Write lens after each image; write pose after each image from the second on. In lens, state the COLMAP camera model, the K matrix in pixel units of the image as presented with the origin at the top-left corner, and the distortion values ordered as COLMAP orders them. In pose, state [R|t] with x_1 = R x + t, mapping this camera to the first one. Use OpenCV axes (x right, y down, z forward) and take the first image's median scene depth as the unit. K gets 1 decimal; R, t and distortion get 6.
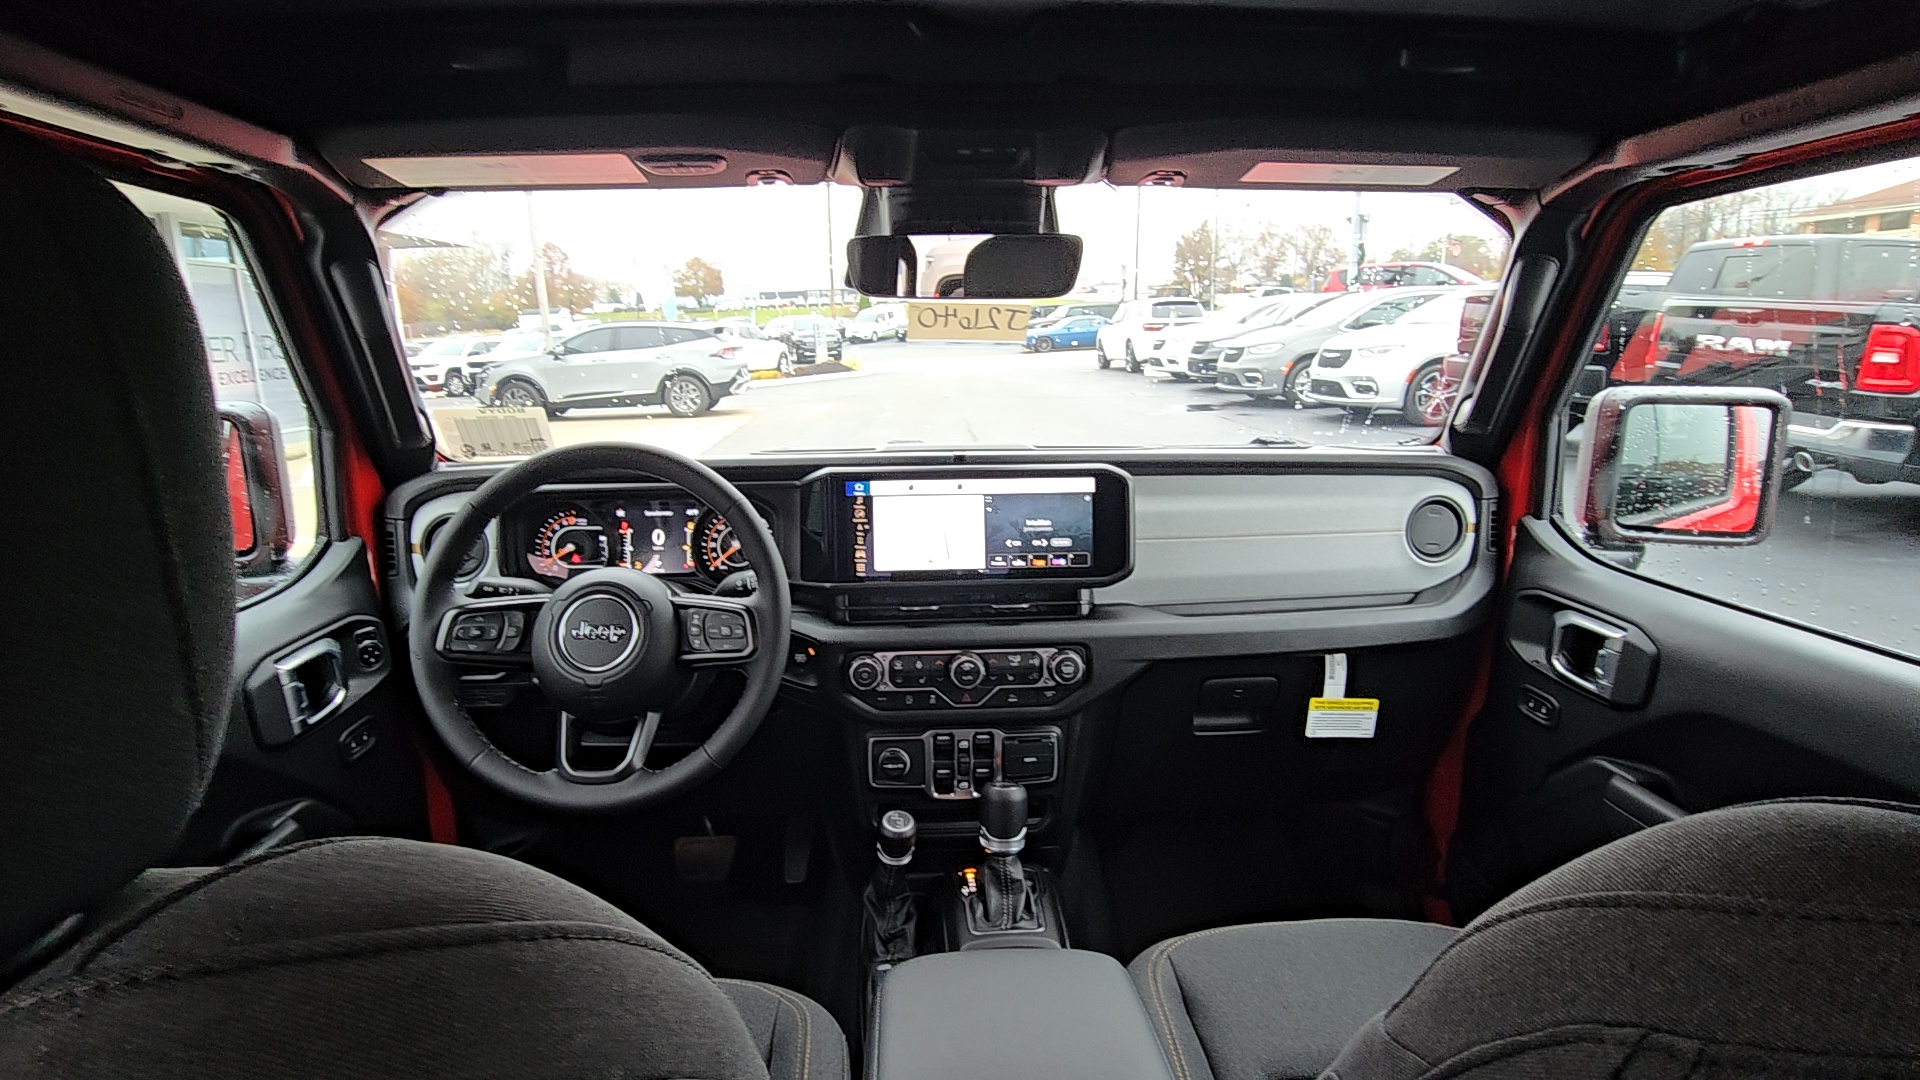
lens RADIAL K [[966.5, 0, 951.8], [0, 966.5, 545.7], [0, 0, 1]] dist [0.001663, -0.001286]
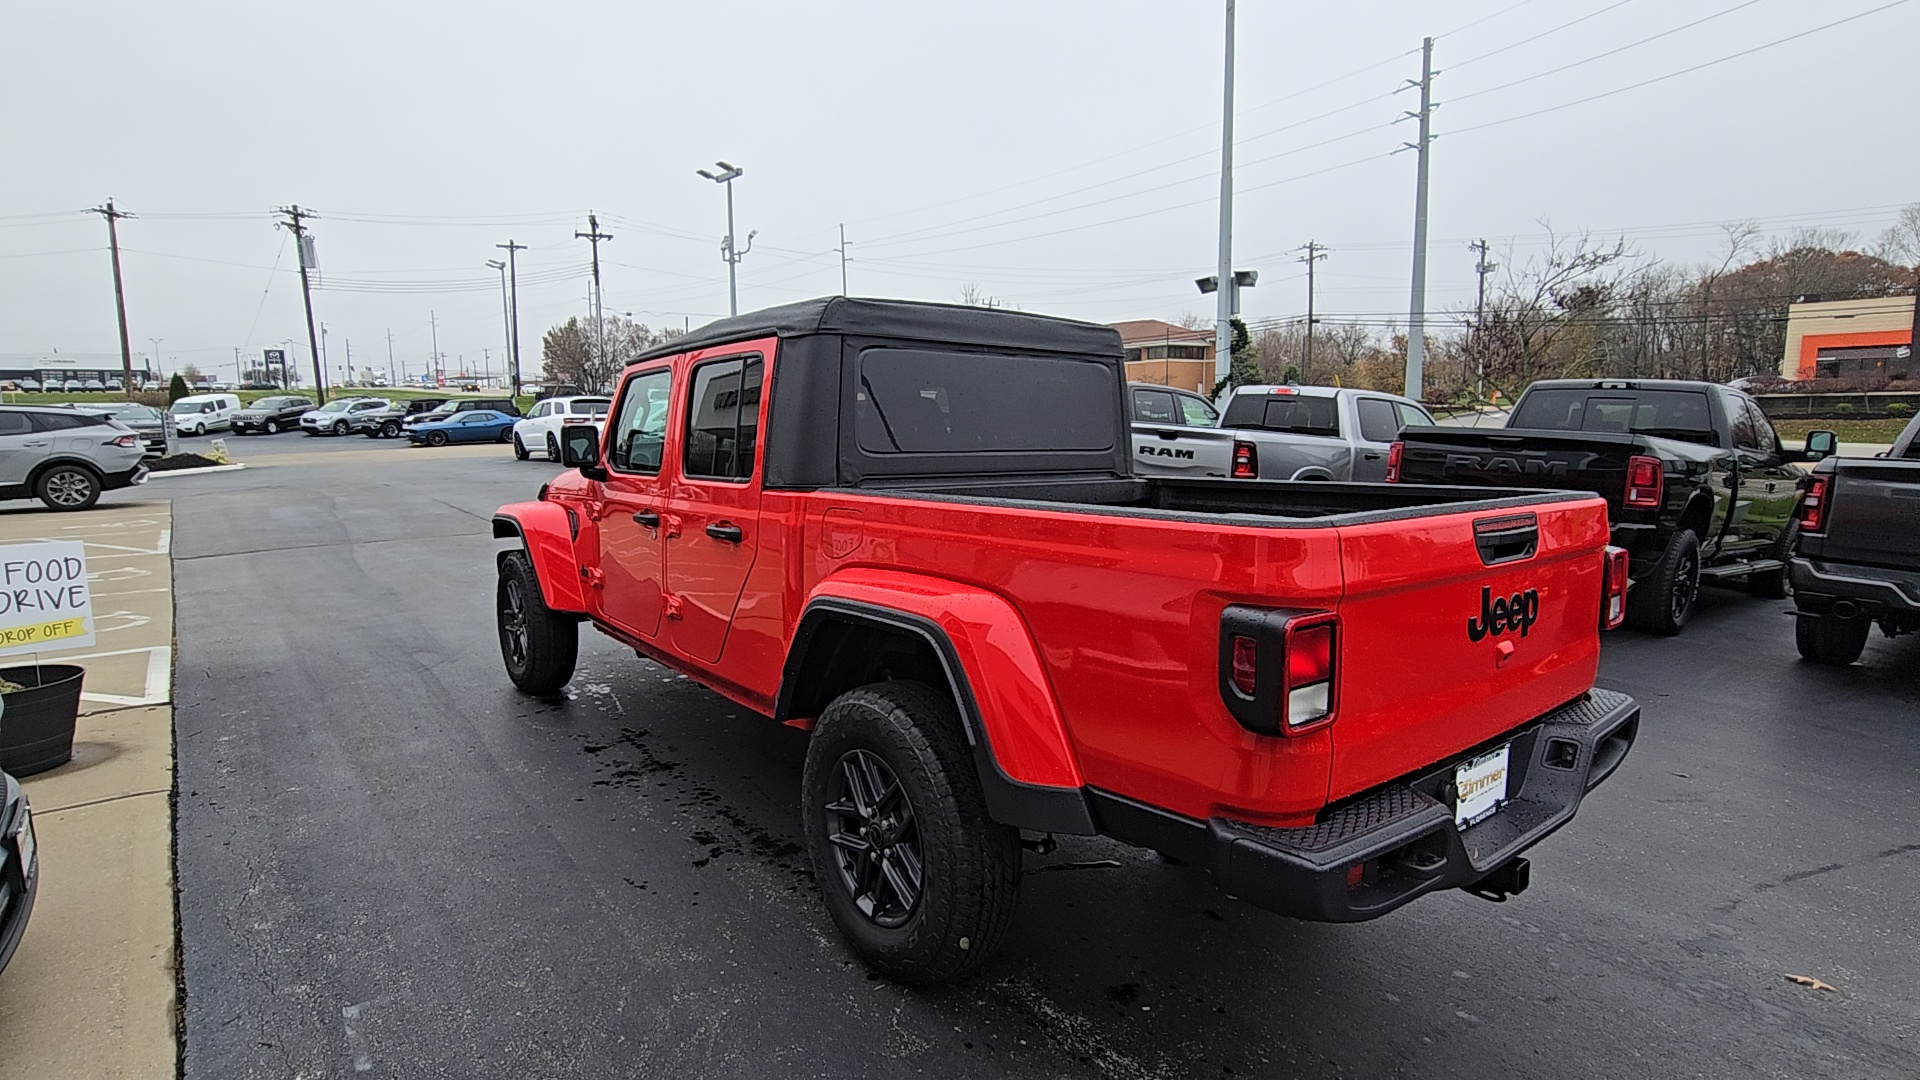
lens RADIAL K [[963.3, 0, 951.1], [0, 963.3, 546.9], [0, 0, 1]] dist [0.000155, -0.000547]
pose [[0.815553, -0.059084, 0.575658, -0.140146], [0.114583, 0.991566, -0.060562, 0.057271], [-0.567224, 0.115352, 0.815445, -0.228143]]
